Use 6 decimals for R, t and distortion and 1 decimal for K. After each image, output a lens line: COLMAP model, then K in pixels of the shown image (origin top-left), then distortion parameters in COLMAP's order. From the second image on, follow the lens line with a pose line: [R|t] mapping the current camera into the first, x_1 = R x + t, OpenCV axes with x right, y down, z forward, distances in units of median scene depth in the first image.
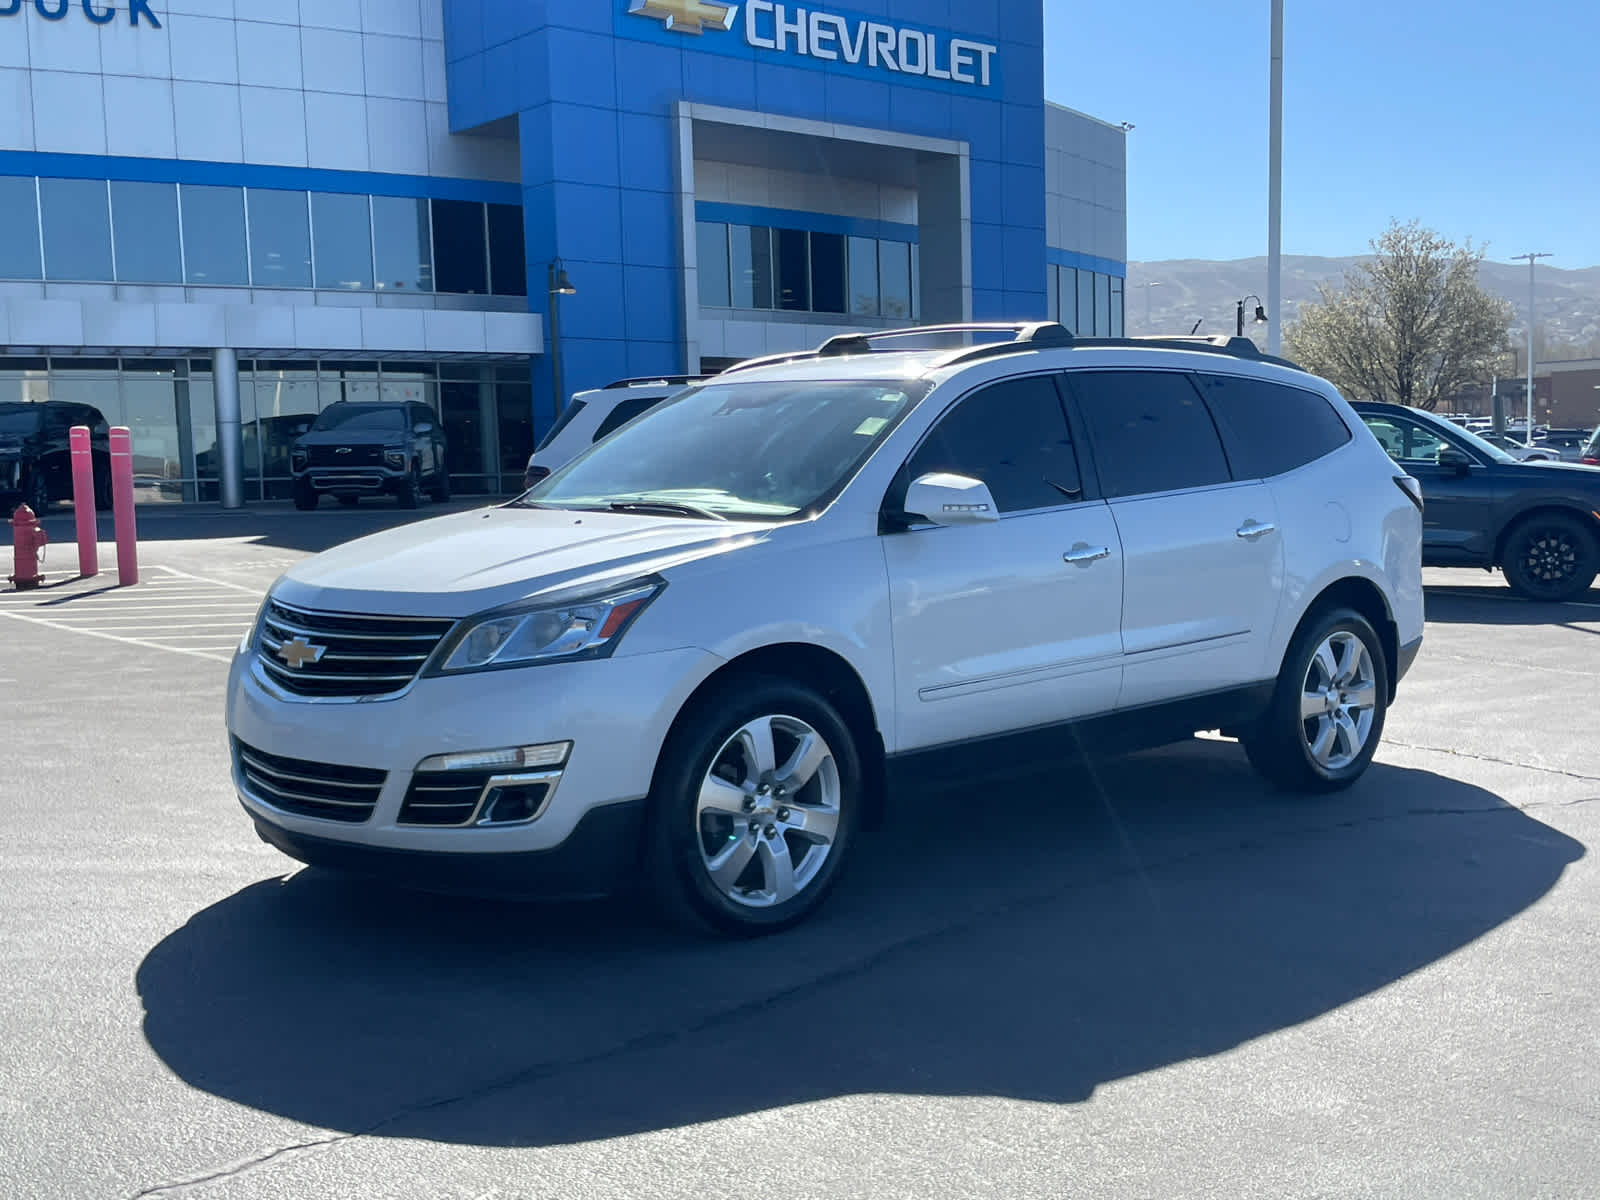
lens RADIAL K [[1779.9, 0, 817.4], [0, 1779.9, 606.0], [0, 0, 1]] dist [0.124981, -0.189610]
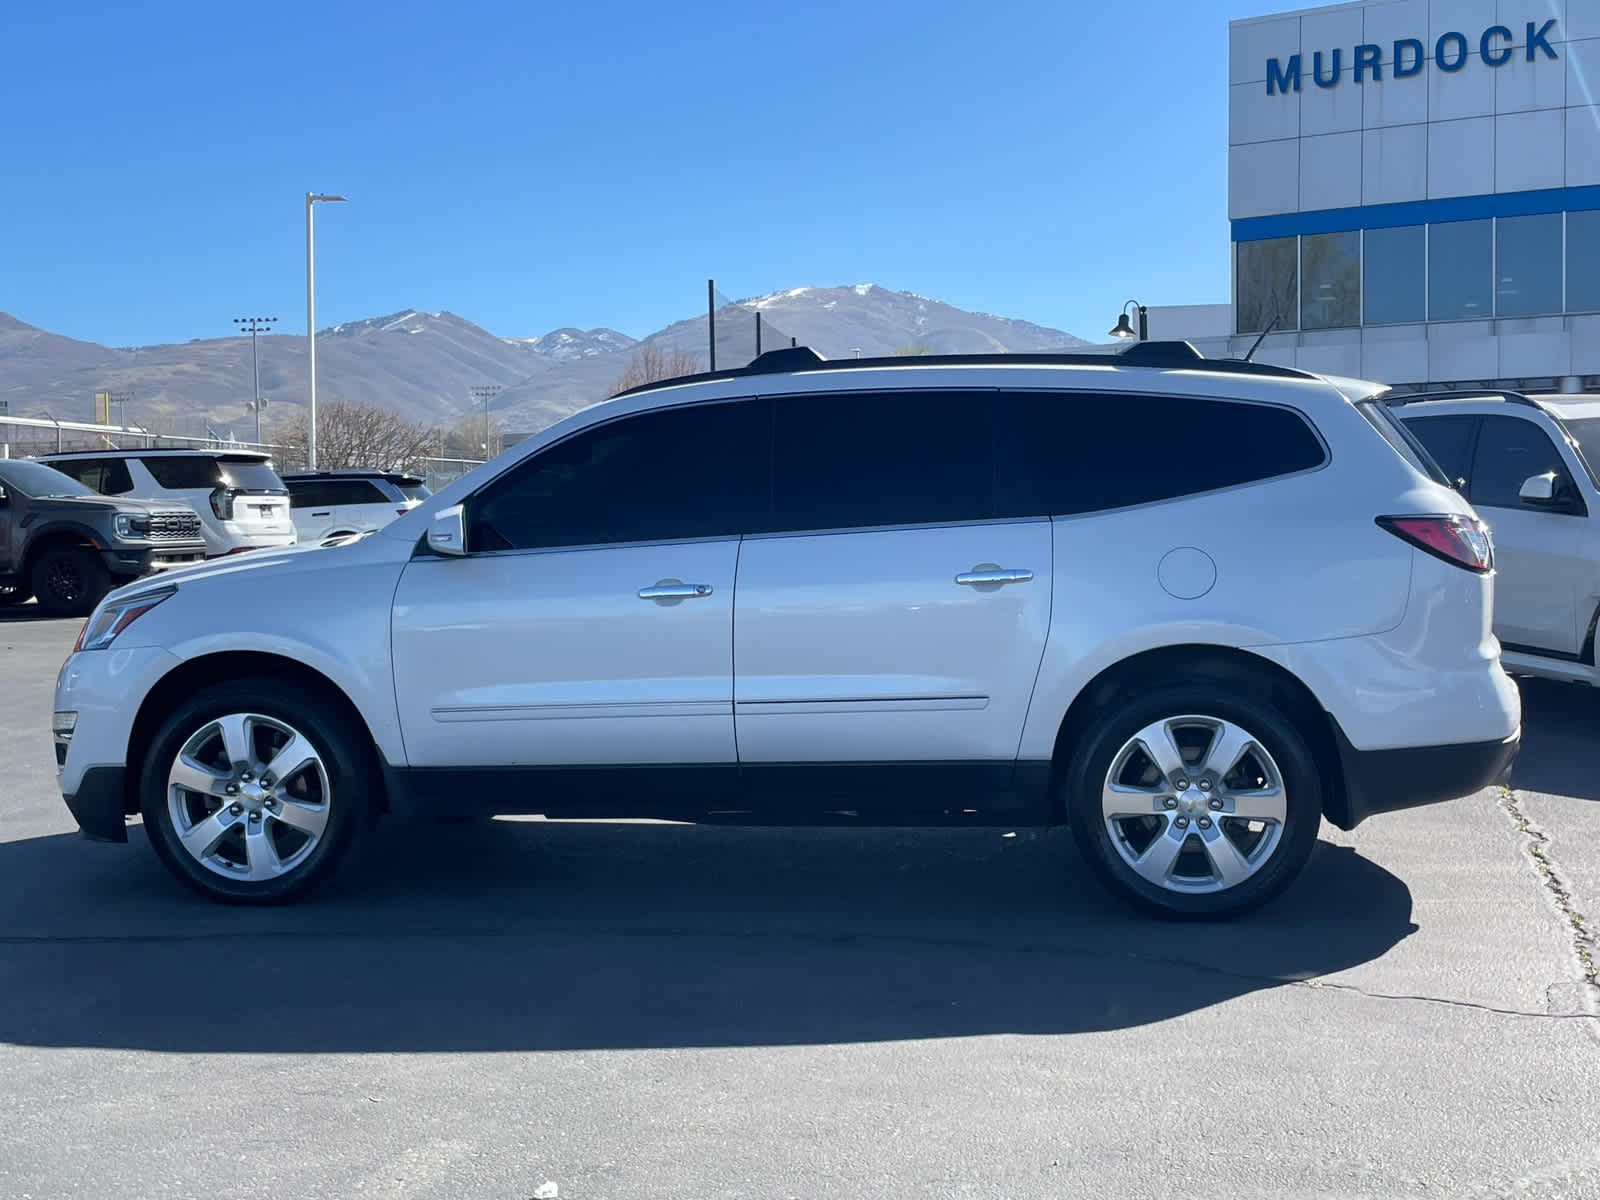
lens RADIAL K [[1787.6, 0, 803.7], [0, 1787.6, 530.2], [0, 0, 1]] dist [0.134781, -0.248834]
pose [[0.631717, 0.015224, -0.775050, 0.376937], [-0.061735, 0.997620, -0.030723, -0.014733], [0.772737, 0.067256, 0.631153, 0.181672]]
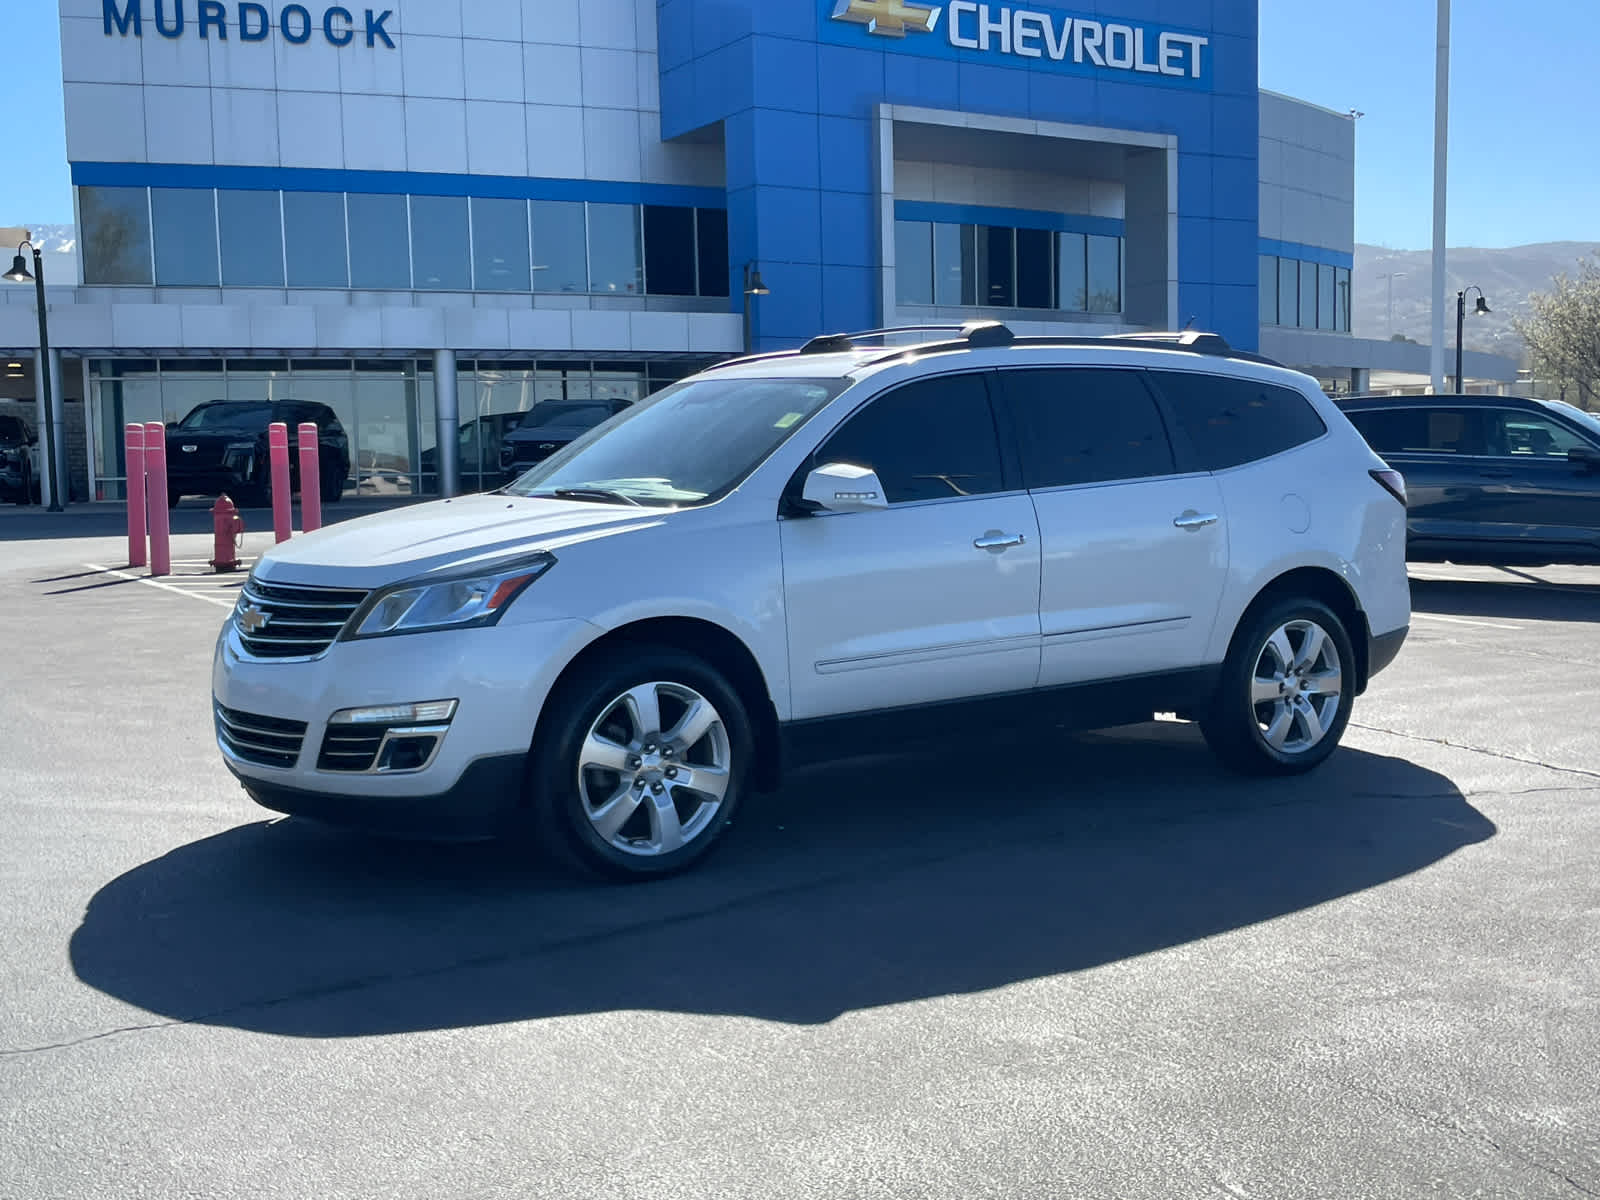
lens RADIAL K [[1777.0, 0, 817.0], [0, 1777.0, 590.6], [0, 0, 1]] dist [0.144115, -0.279197]
pose [[0.990675, 0.012665, -0.135653, 0.075550], [-0.013531, 0.999894, -0.005467, 0.003254], [0.135569, 0.007251, 0.990741, -0.026929]]
